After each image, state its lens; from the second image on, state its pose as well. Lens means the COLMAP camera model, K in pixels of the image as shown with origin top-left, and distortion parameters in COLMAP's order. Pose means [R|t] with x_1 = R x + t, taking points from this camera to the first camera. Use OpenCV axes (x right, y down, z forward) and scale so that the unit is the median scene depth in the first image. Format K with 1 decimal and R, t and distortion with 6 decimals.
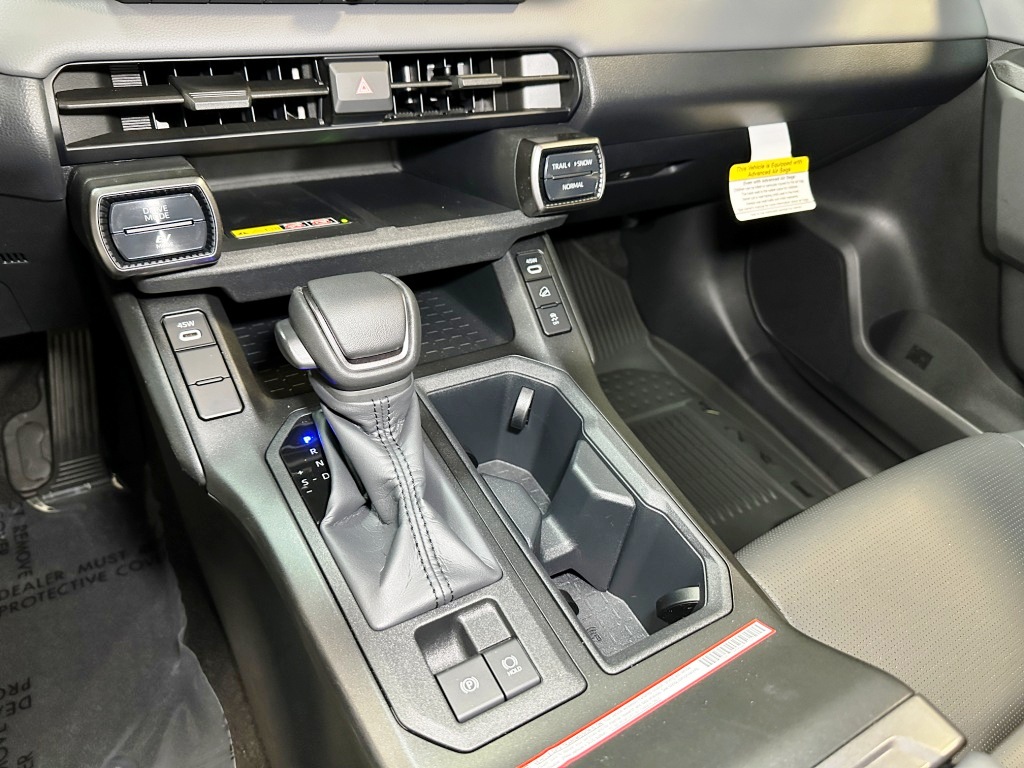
lens RADIAL K [[728.3, 0, 512.0], [0, 728.3, 384.0], [0, 0, 1]] dist [0.069273, -0.093755]
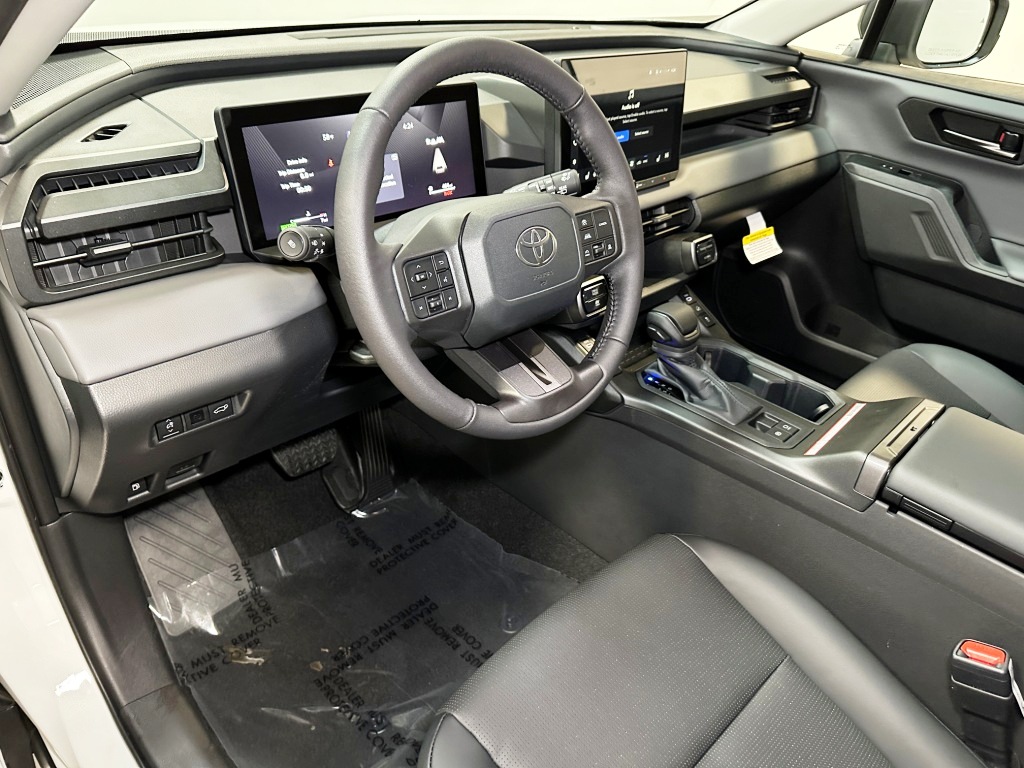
lens RADIAL K [[712.5, 0, 512.0], [0, 712.5, 384.0], [0, 0, 1]] dist [0.104816, -0.157733]
pose [[0.965835, -0.186905, 0.179525, -0.948840], [0.206547, 0.973553, -0.097634, 0.189245], [-0.156529, 0.131379, 0.978896, -0.965599]]
